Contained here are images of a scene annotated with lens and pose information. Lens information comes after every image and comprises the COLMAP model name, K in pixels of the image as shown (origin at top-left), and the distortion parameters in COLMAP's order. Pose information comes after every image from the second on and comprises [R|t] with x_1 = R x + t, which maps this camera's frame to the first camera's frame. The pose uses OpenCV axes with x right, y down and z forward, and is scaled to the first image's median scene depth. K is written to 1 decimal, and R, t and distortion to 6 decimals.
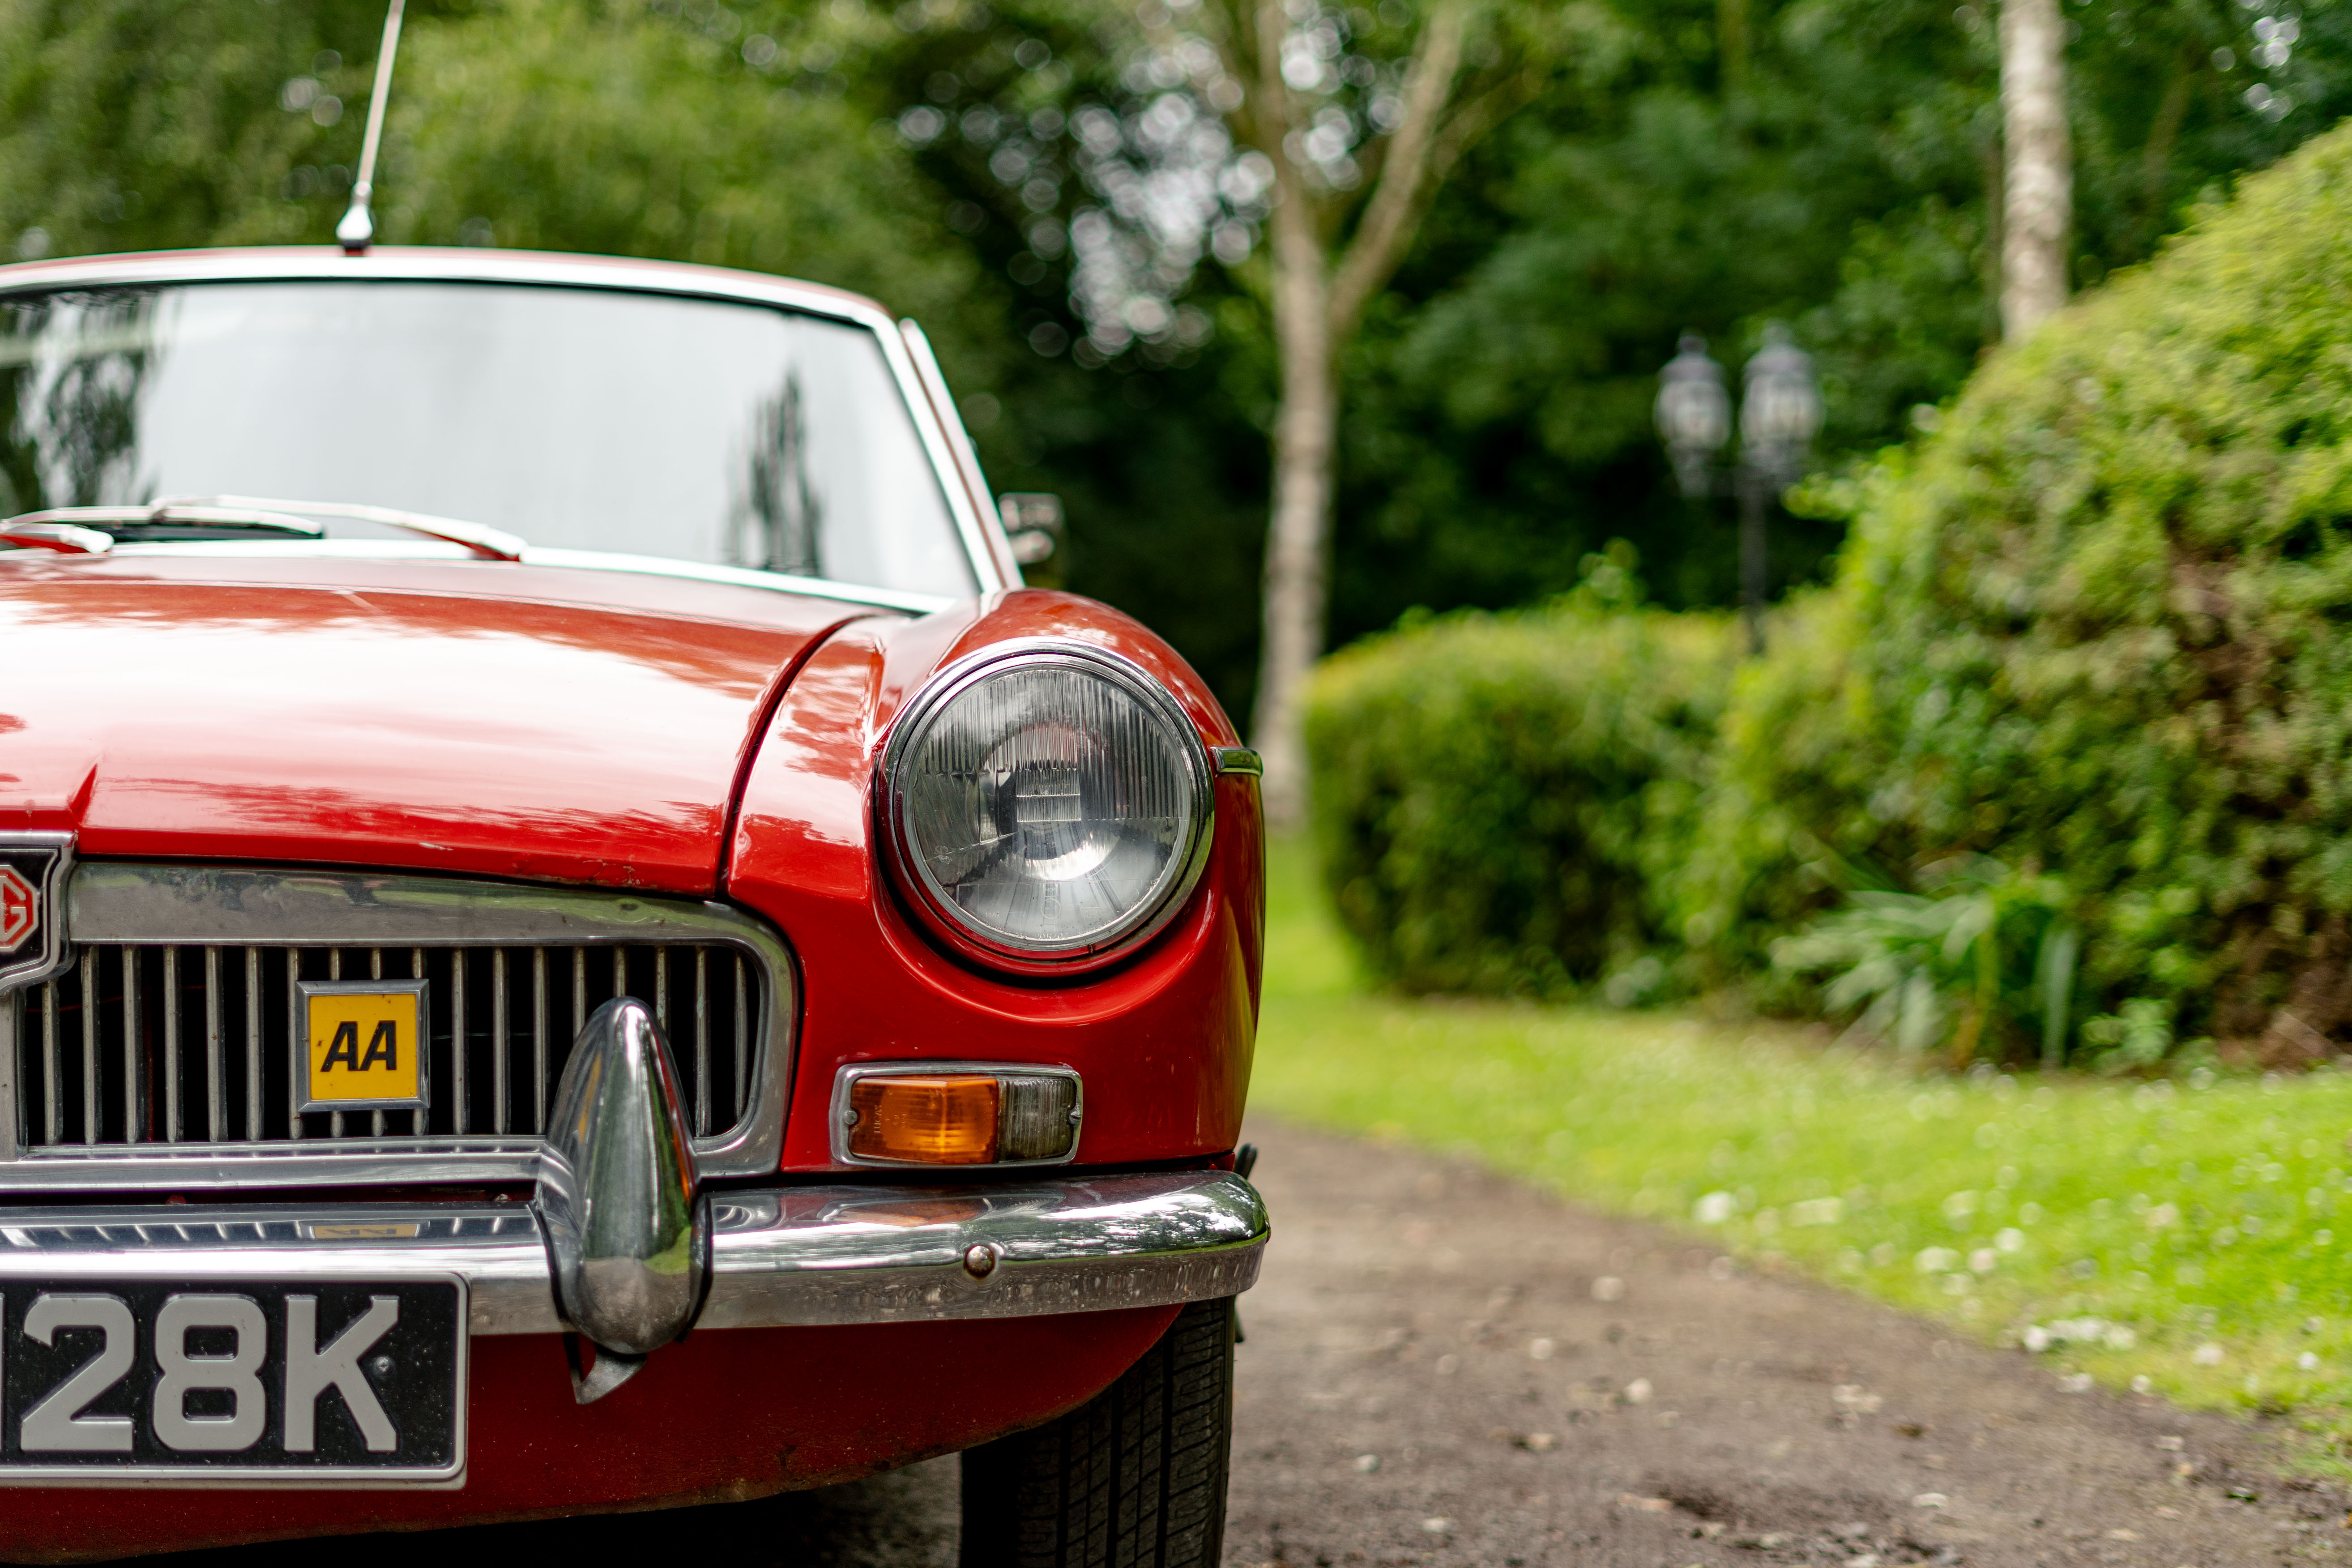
lens RADIAL K [[3380.4, 0, 1176.0], [0, 3380.4, 784.0], [0, 0, 1]] dist [-0.003443, -0.013602]
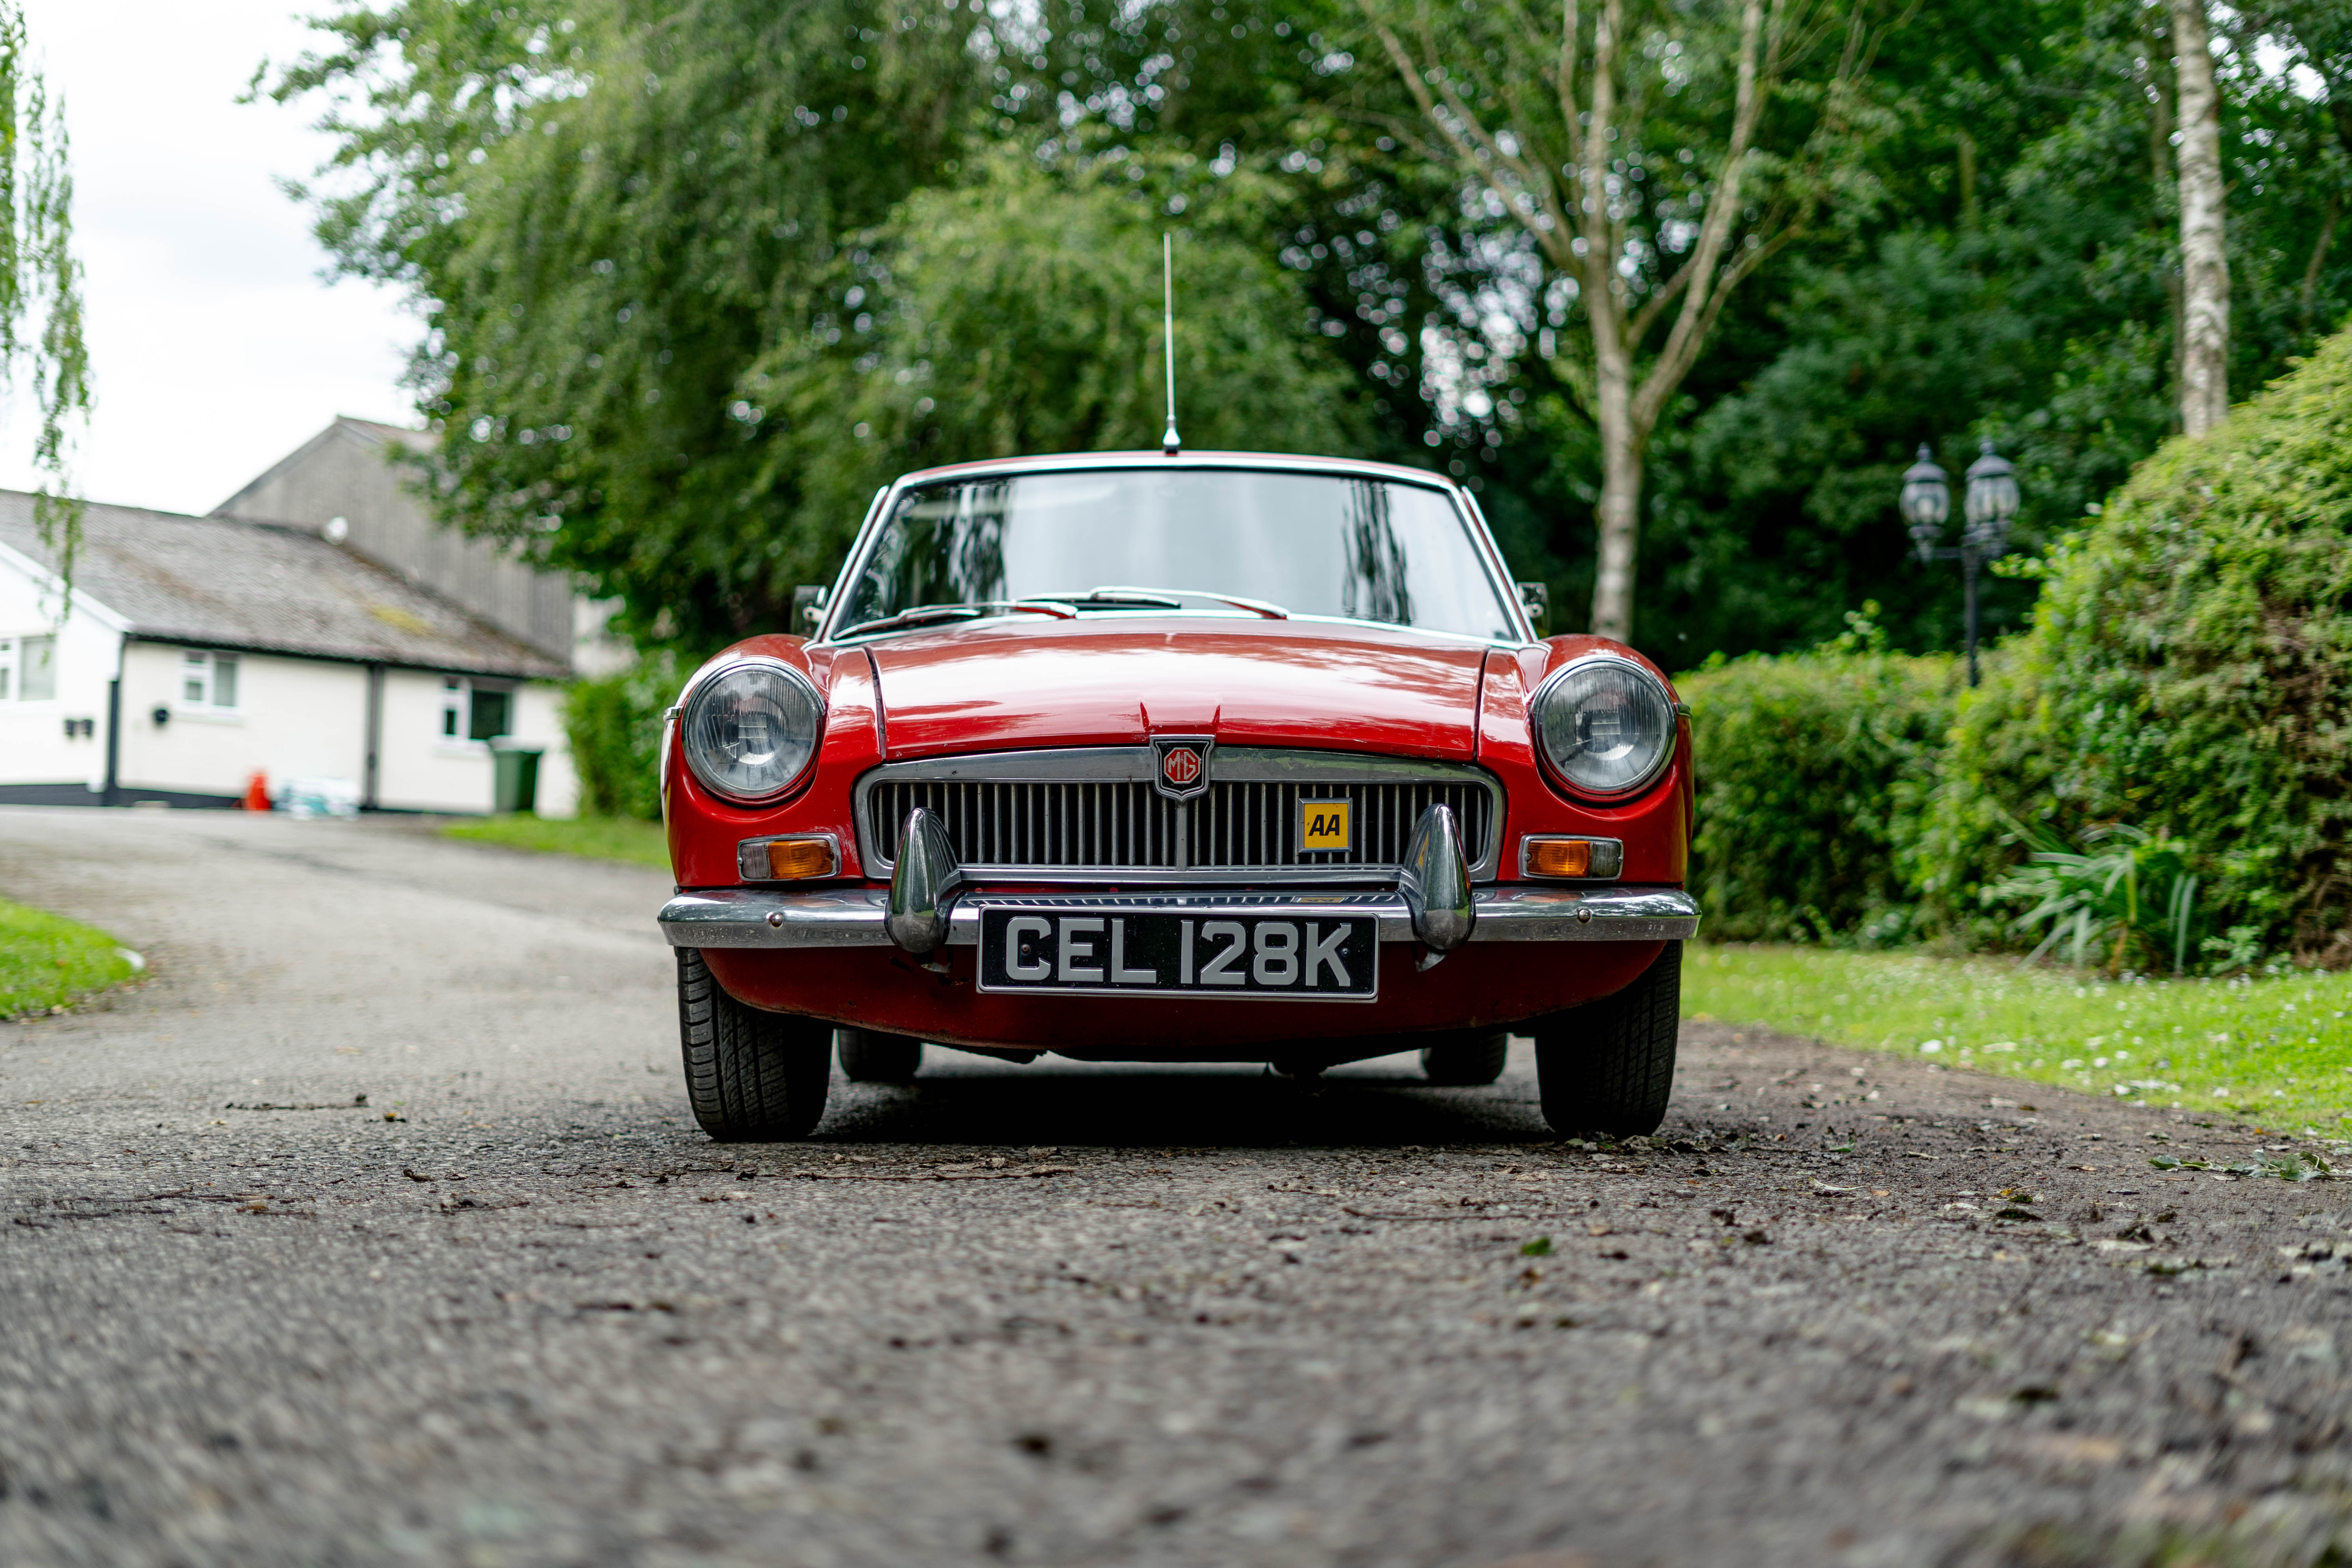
lens RADIAL K [[3823.6, 0, 1173.0], [0, 3823.6, 735.5], [0, 0, 1]] dist [-0.011040, 0.050035]
pose [[0.998470, 0.000418, -0.055291, -0.070654], [-0.002107, 0.999533, -0.030492, 0.034452], [0.055253, 0.030561, 0.998005, -0.609029]]
